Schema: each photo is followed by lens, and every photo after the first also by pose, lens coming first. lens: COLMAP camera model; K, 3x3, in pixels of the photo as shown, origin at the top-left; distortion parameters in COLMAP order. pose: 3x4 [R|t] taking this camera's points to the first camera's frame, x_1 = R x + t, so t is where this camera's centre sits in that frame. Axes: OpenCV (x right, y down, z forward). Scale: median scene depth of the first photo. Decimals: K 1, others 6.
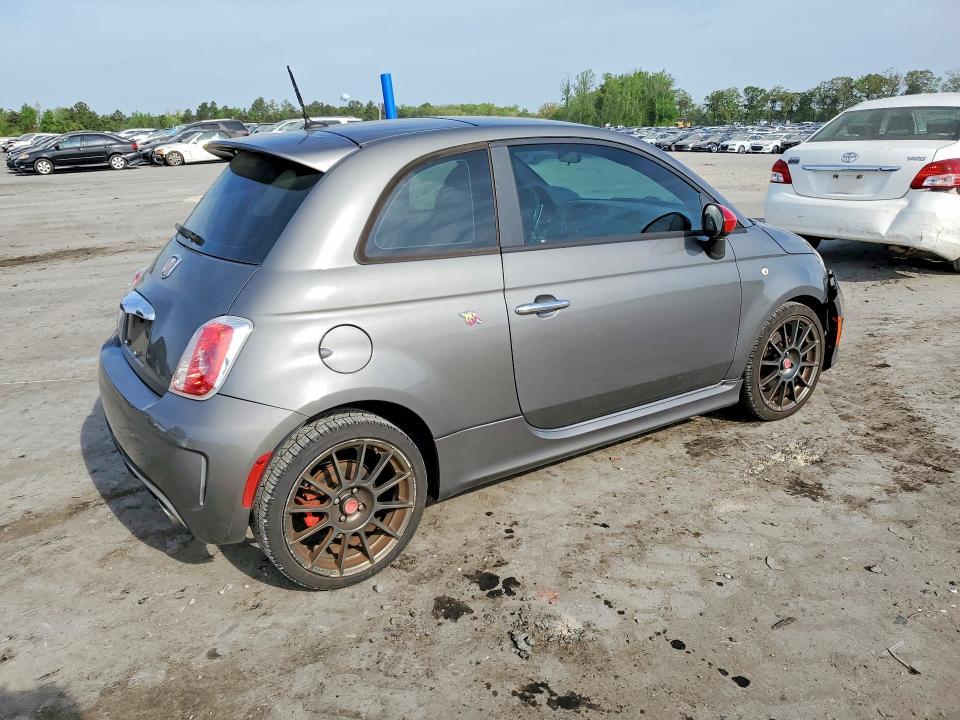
lens RADIAL K [[728.2, 0, 480.0], [0, 728.2, 360.0], [0, 0, 1]] dist [0.007956, 0.010383]
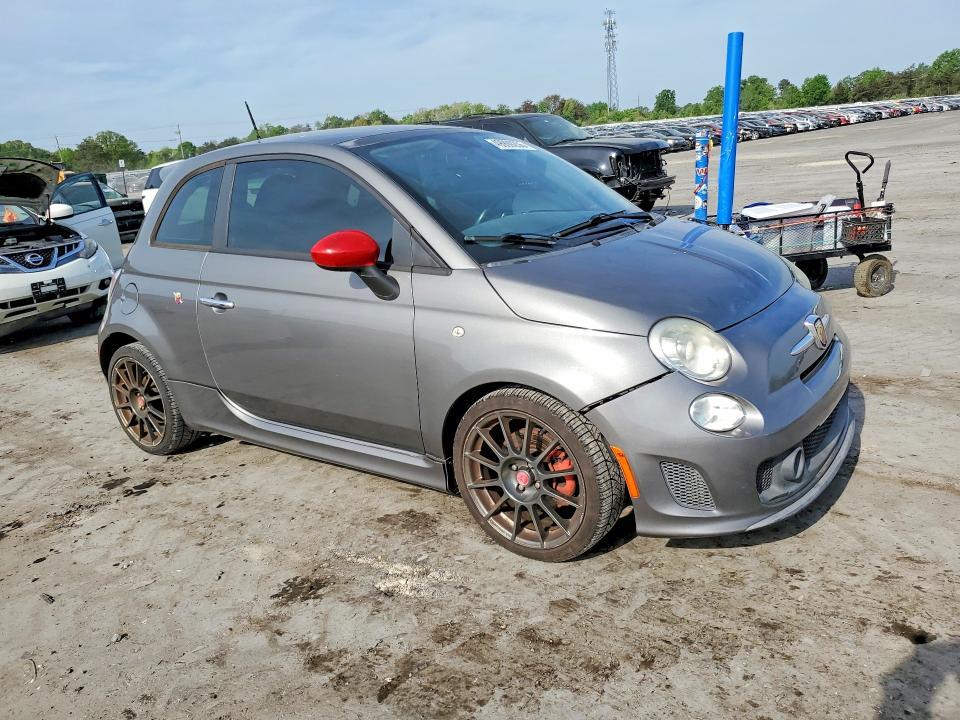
lens RADIAL K [[763.8, 0, 480.0], [0, 763.8, 360.0], [0, 0, 1]] dist [-0.012417, 0.048643]
pose [[0.364023, 0.261181, -0.894020, 1.271399], [-0.206524, 0.958617, 0.195961, -0.291668], [0.908204, 0.113302, 0.402899, 0.841363]]
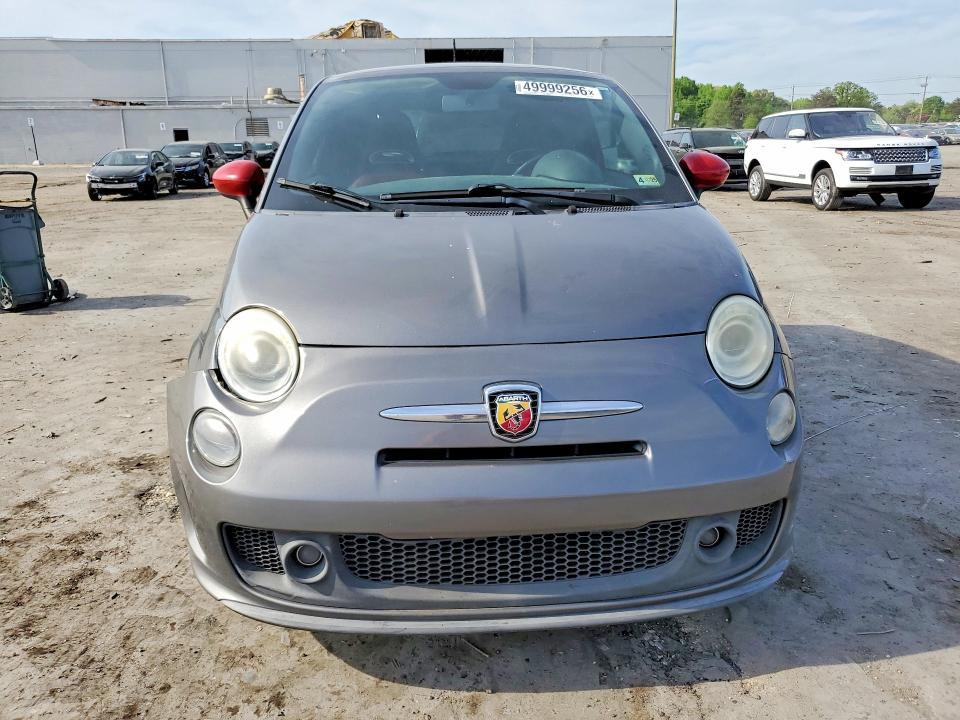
lens RADIAL K [[763.8, 0, 480.0], [0, 763.8, 360.0], [0, 0, 1]] dist [-0.012417, 0.048643]
pose [[-0.500924, 0.286085, -0.816842, 1.038109], [-0.228690, 0.866496, 0.443719, -0.502965], [0.834731, 0.409073, -0.368624, 1.757784]]
